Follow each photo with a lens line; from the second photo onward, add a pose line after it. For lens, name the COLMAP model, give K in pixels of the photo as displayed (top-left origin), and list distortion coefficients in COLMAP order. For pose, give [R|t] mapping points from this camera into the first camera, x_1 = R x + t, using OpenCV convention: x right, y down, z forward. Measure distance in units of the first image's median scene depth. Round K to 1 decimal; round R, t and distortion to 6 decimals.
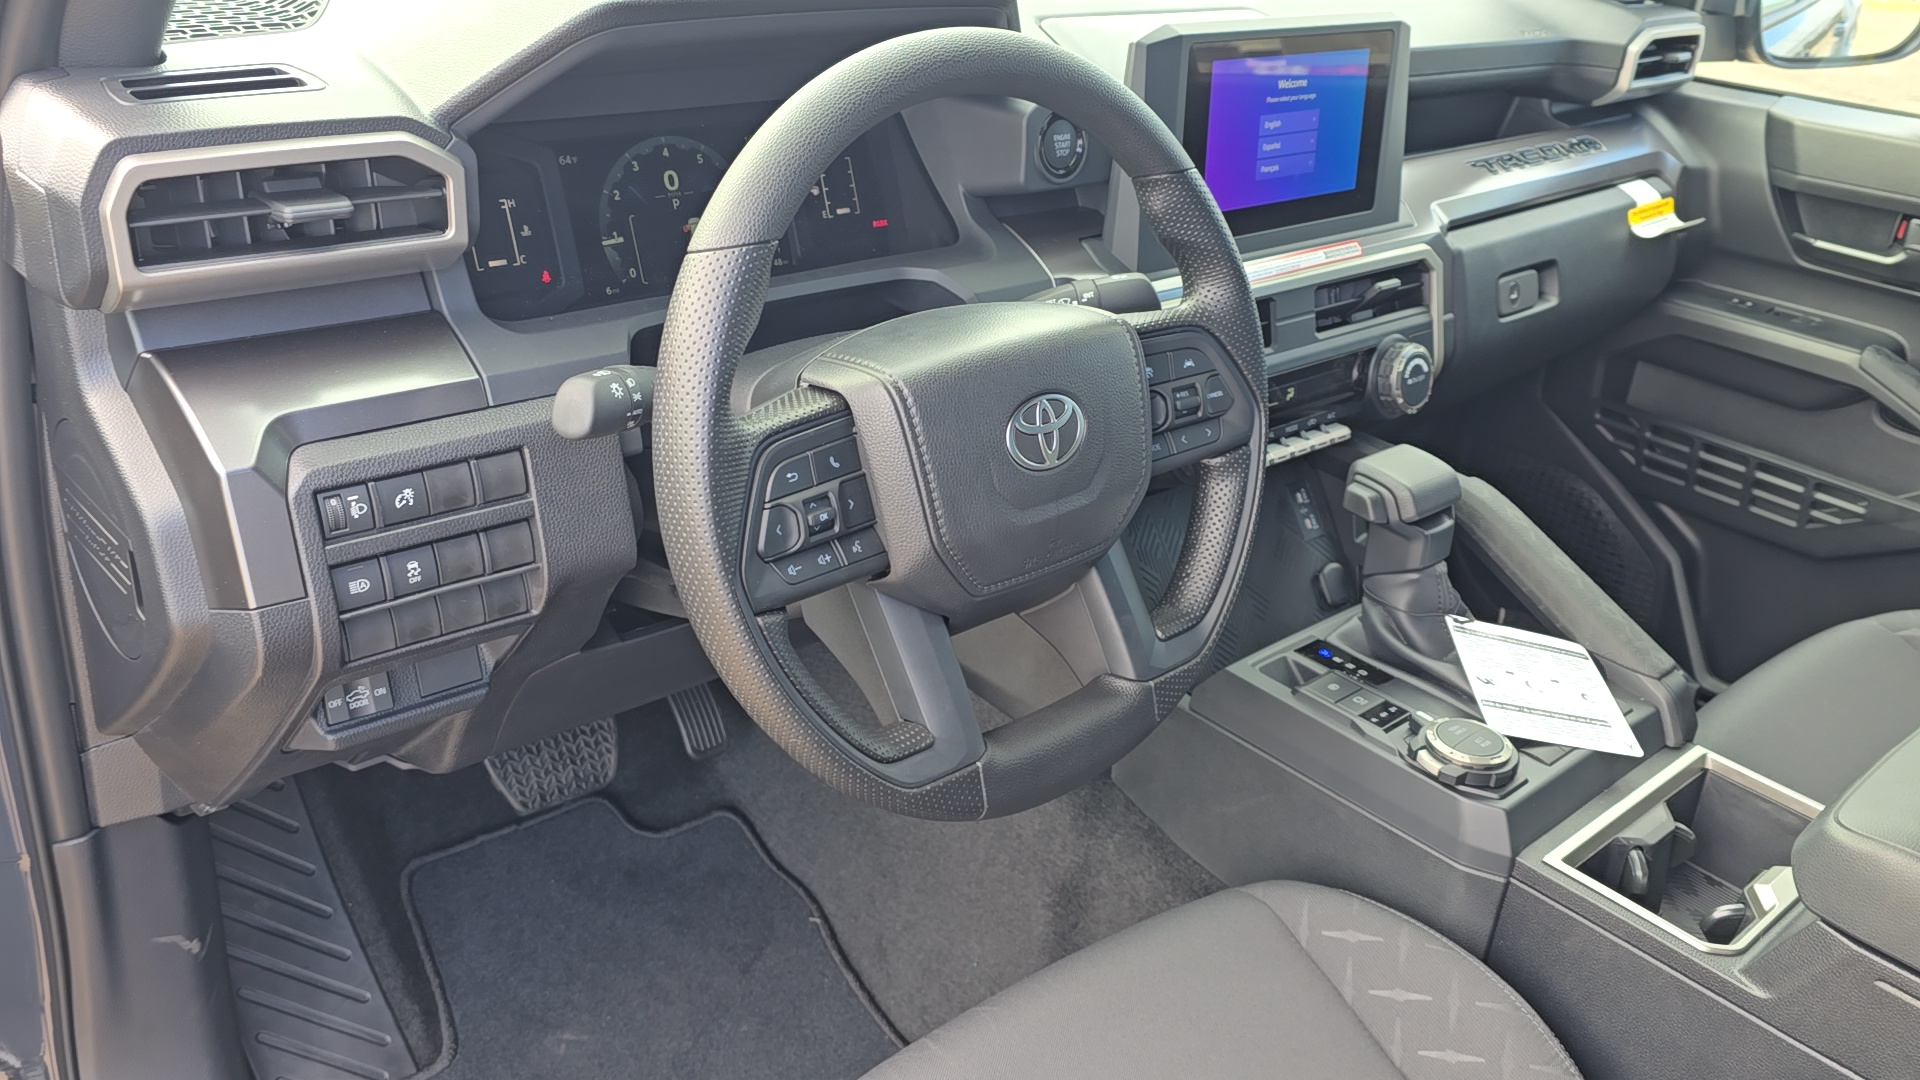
lens RADIAL K [[1612.5, 0, 975.8], [0, 1612.5, 536.8], [0, 0, 1]] dist [-0.008801, 0.007796]
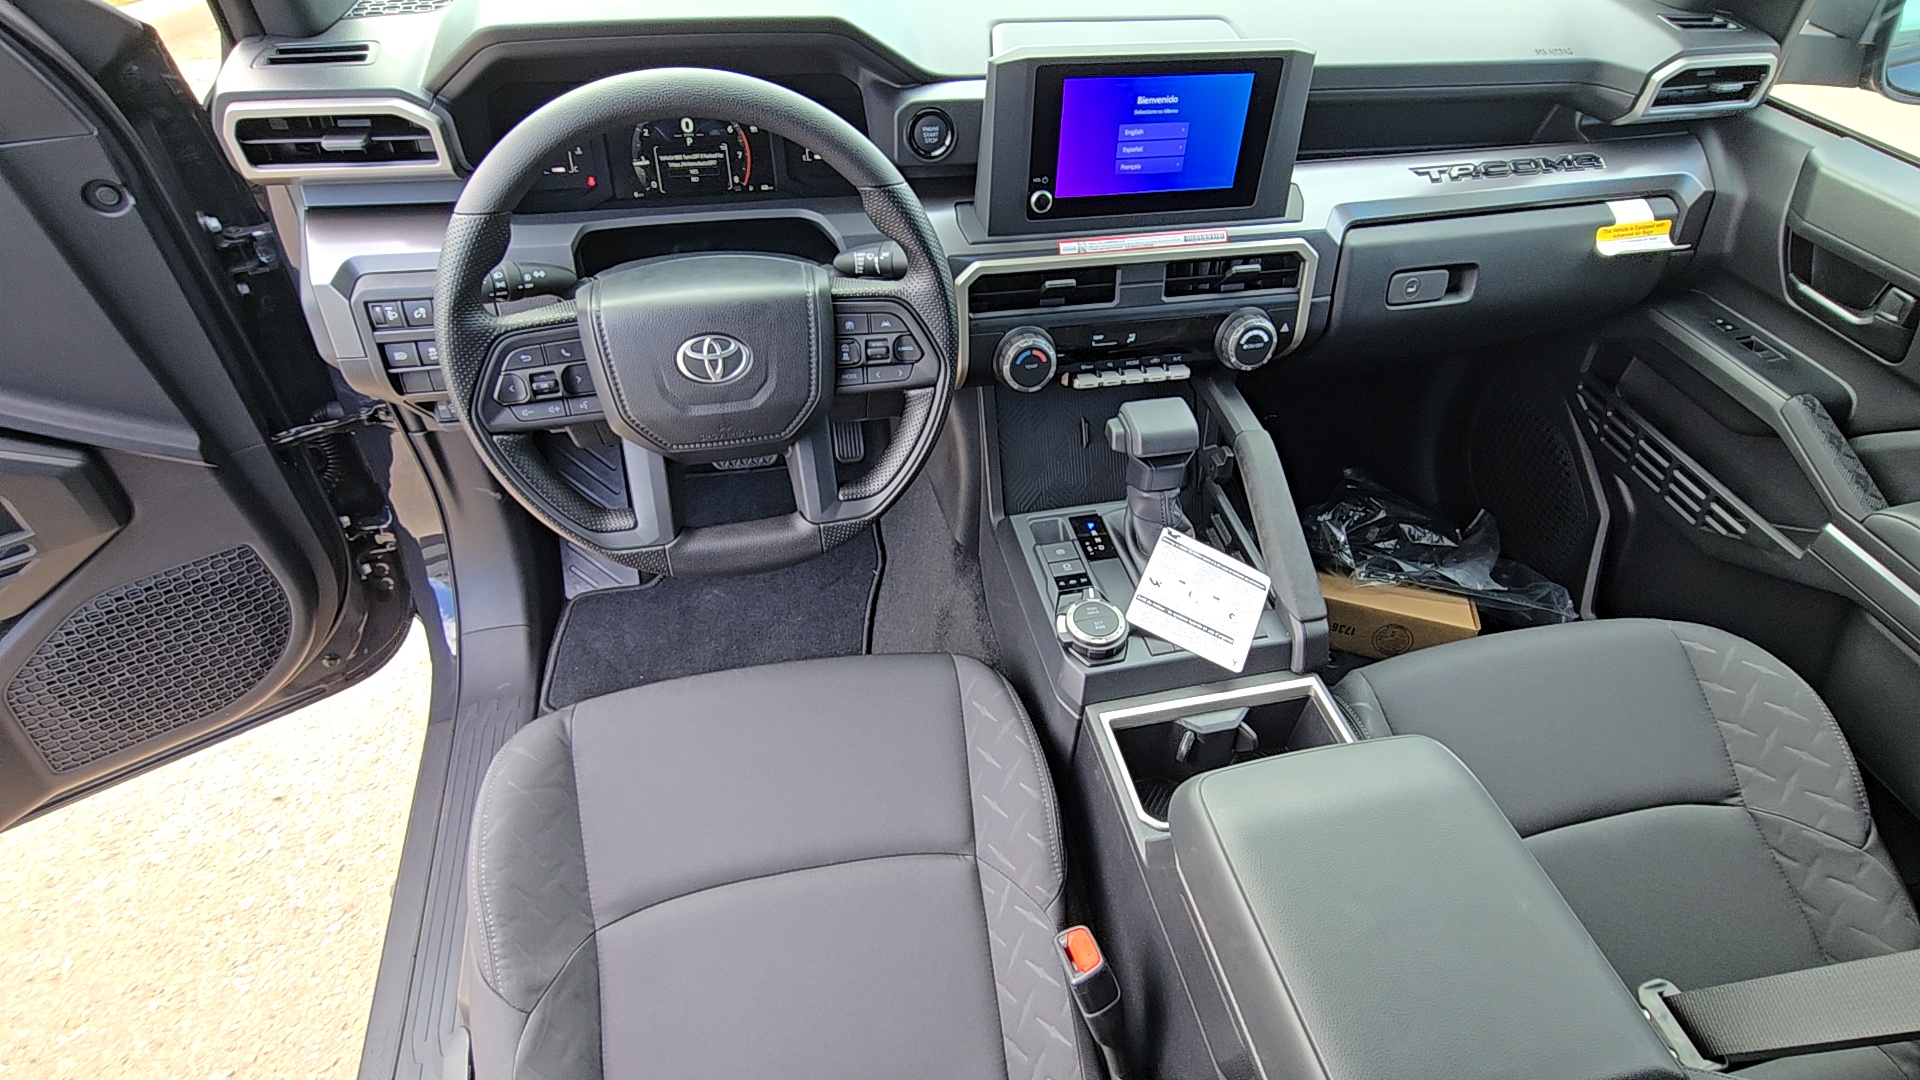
lens RADIAL K [[978.1, 0, 971.1], [0, 978.1, 542.0], [0, 0, 1]] dist [0.003294, -0.003117]
pose [[0.870925, 0.307362, -0.383429, 0.500819], [-0.190539, 0.930427, 0.313050, -0.180998], [0.452972, -0.199585, 0.868897, 0.203940]]
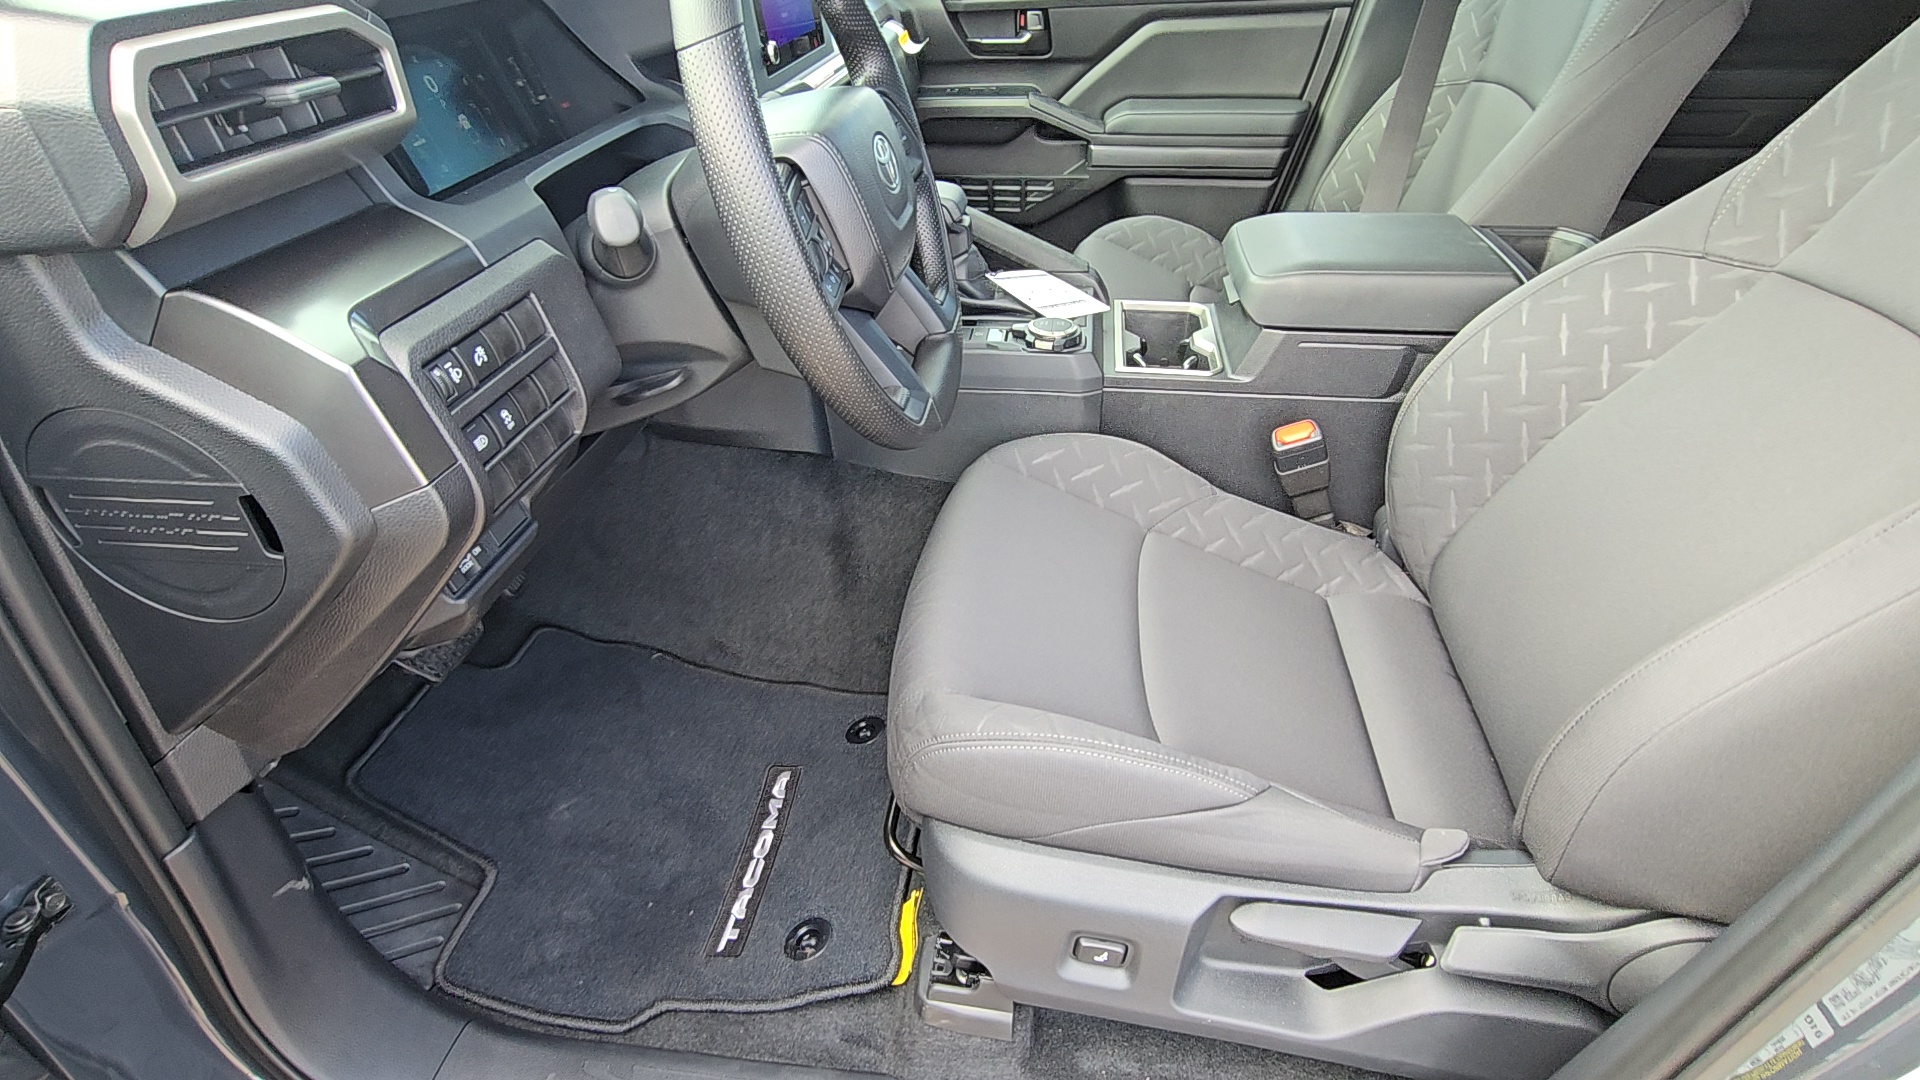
lens RADIAL K [[978.1, 0, 956.1], [0, 978.1, 548.4], [0, 0, 1]] dist [0.003294, -0.003117]
pose [[0.754936, -0.444616, 0.482067, -0.364490], [0.358745, 0.895334, 0.263968, 0.026108], [-0.548976, -0.026340, 0.835423, 0.179865]]
